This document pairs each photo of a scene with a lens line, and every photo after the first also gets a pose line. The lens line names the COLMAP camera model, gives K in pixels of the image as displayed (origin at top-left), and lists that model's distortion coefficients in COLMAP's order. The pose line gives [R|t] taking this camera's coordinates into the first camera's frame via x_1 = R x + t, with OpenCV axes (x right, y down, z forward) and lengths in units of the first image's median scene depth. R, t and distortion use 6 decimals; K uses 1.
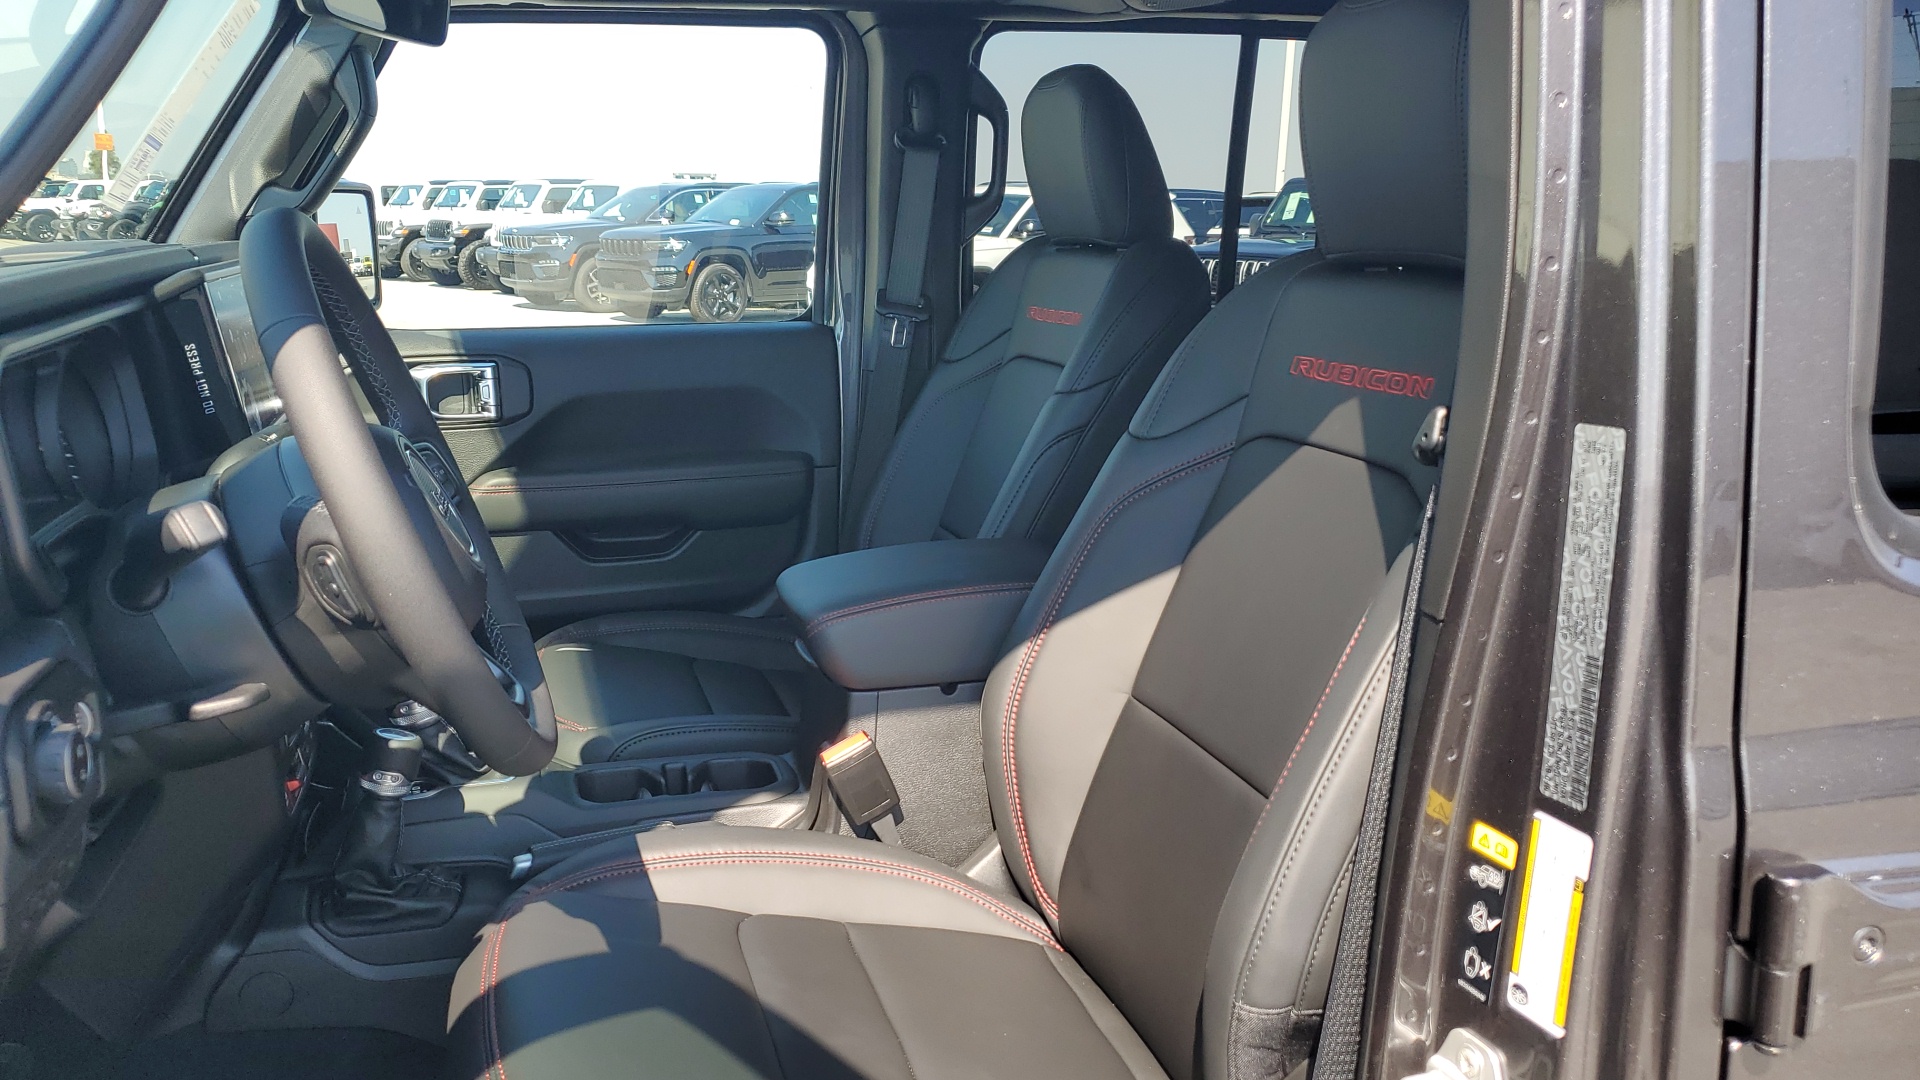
lens RADIAL K [[1541.6, 0, 959.8], [0, 1541.6, 525.4], [0, 0, 1]] dist [0.086301, -0.124151]
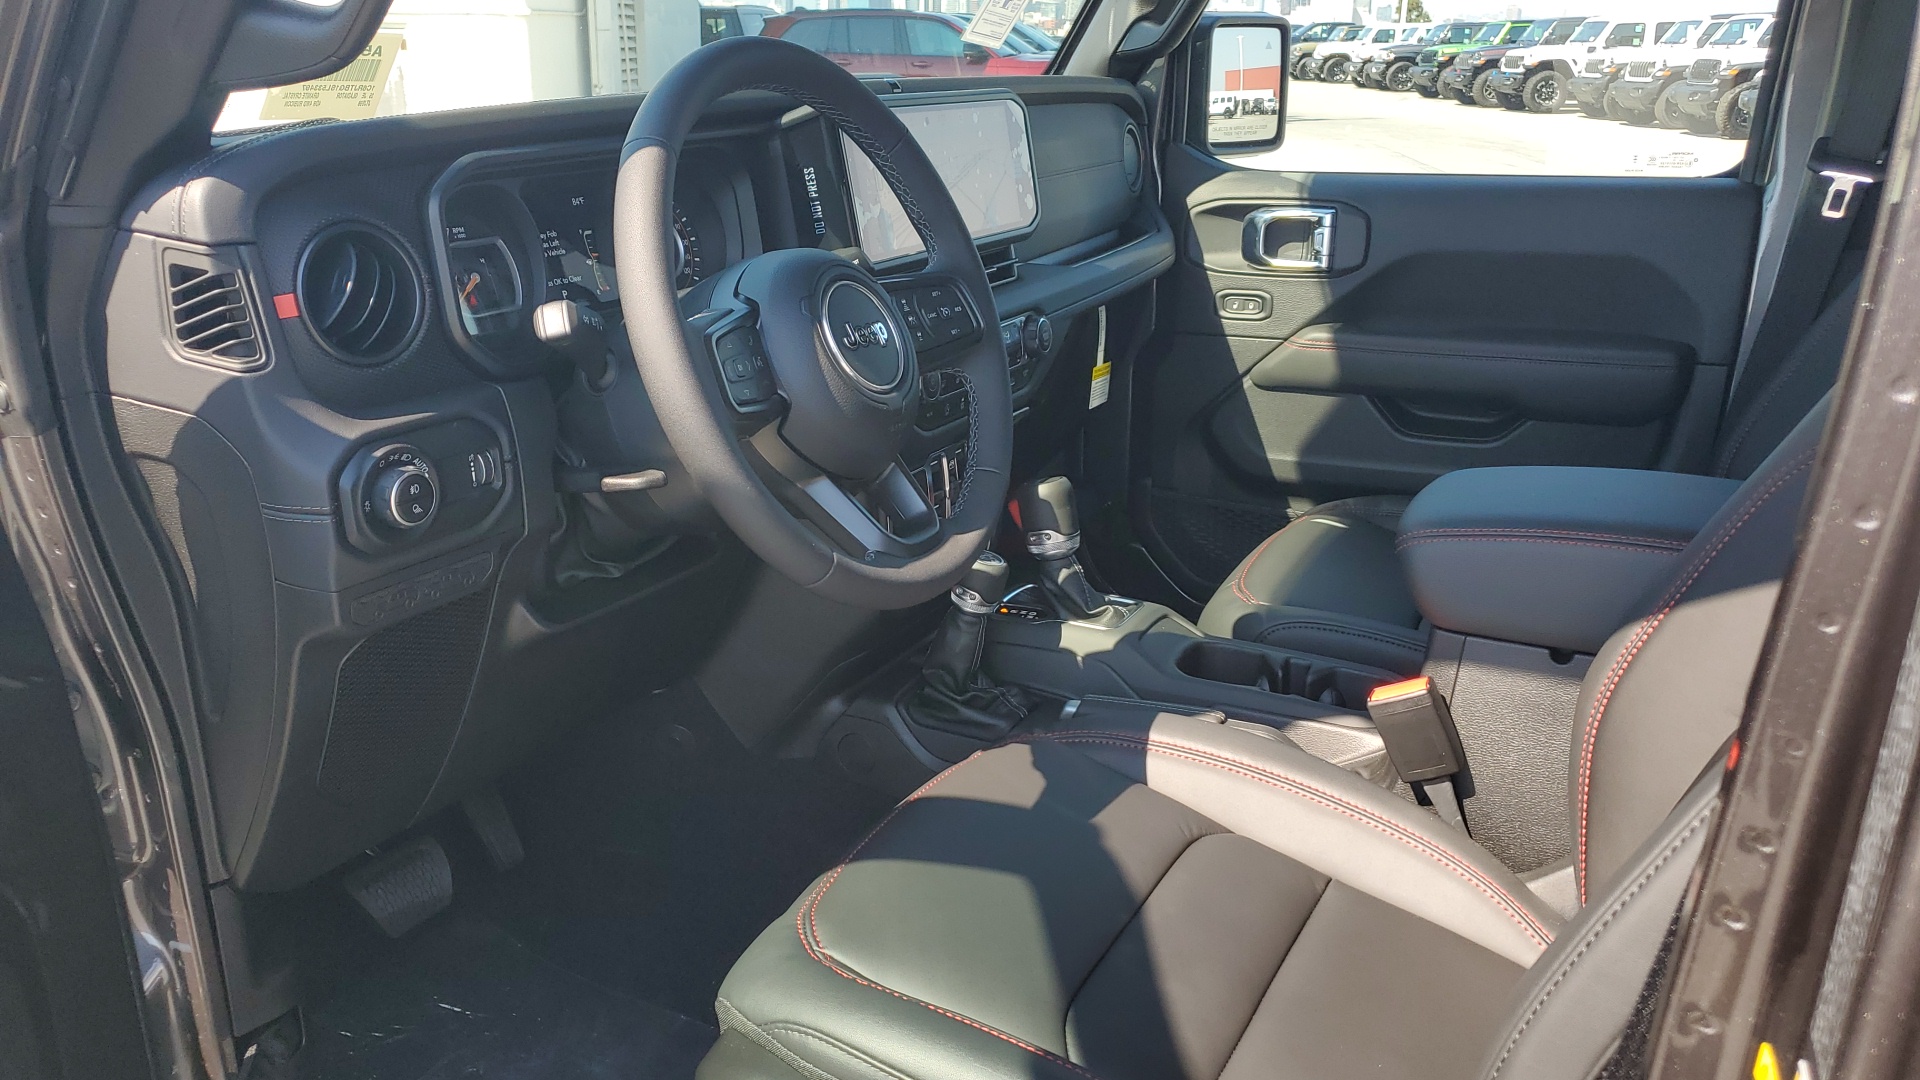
lens RADIAL K [[1541.6, 0, 979.8], [0, 1541.6, 555.9], [0, 0, 1]] dist [0.086301, -0.124151]
pose [[0.702574, 0.211822, -0.679354, 0.235999], [-0.134339, 0.976985, 0.165692, -0.026662], [0.698815, -0.025148, 0.714860, 0.169813]]
